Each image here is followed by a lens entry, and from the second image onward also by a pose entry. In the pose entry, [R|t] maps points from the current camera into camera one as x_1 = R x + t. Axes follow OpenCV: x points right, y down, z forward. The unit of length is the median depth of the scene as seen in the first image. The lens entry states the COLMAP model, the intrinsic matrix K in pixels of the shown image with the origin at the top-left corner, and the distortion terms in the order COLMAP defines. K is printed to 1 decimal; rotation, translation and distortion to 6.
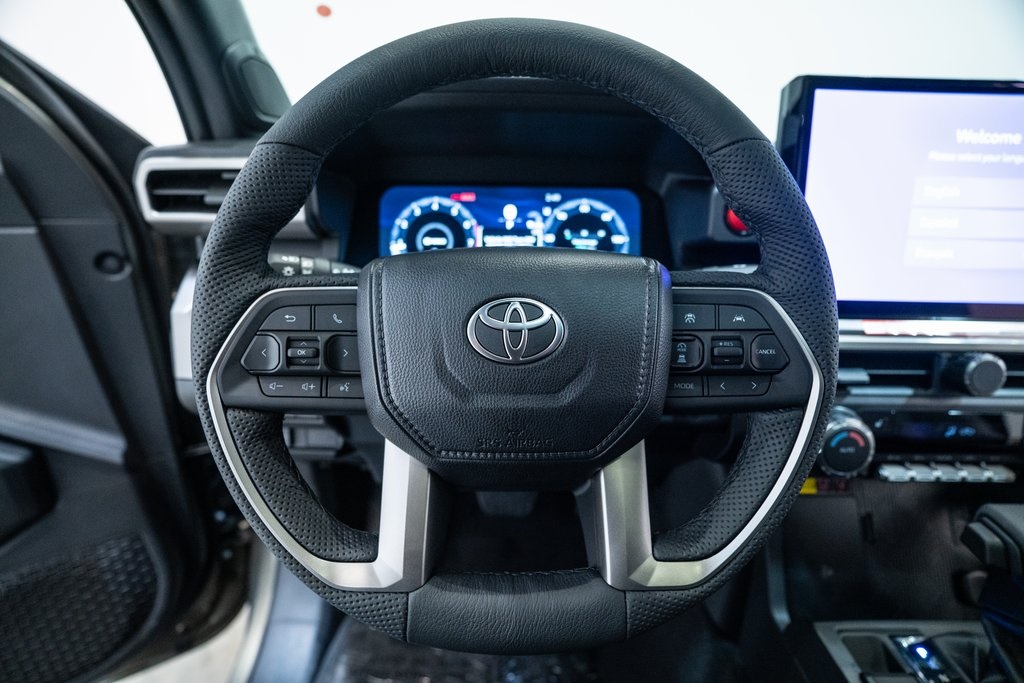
lens RADIAL K [[548.6, 0, 540.0], [0, 548.6, 360.8], [0, 0, 1]] dist [-0.071359, 0.000164]
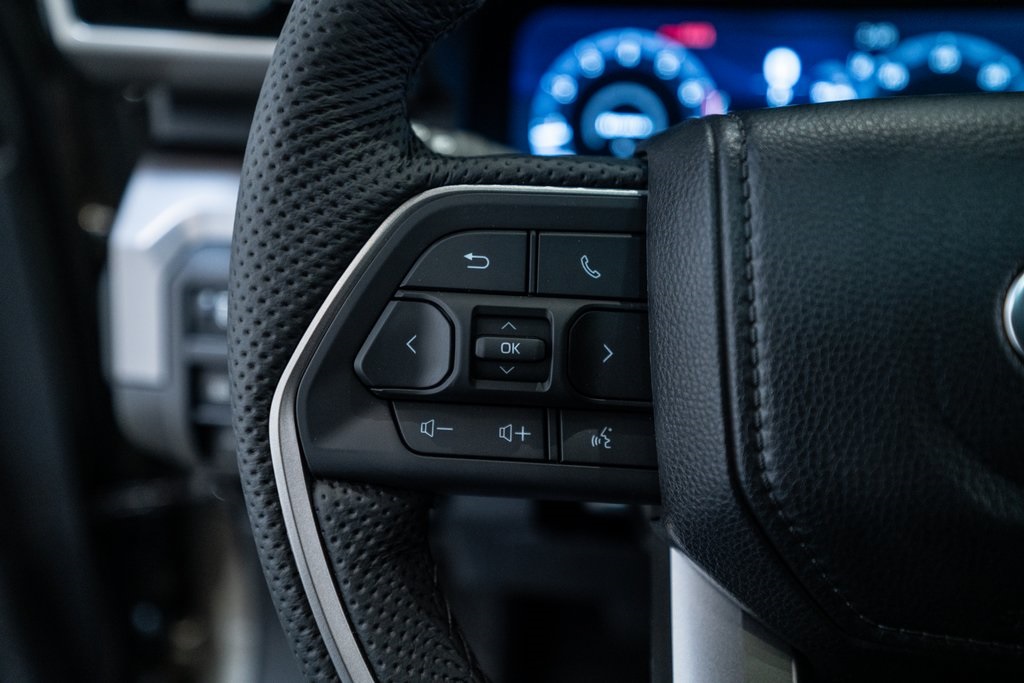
lens RADIAL K [[855.5, 0, 513.7], [0, 855.5, 364.6], [0, 0, 1]] dist [0.039609, 0.003934]
pose [[0.993858, 0.043961, -0.101555, -0.368174], [-0.042888, 0.998999, 0.012718, -0.010888], [0.102012, -0.008284, 0.994749, 0.371585]]
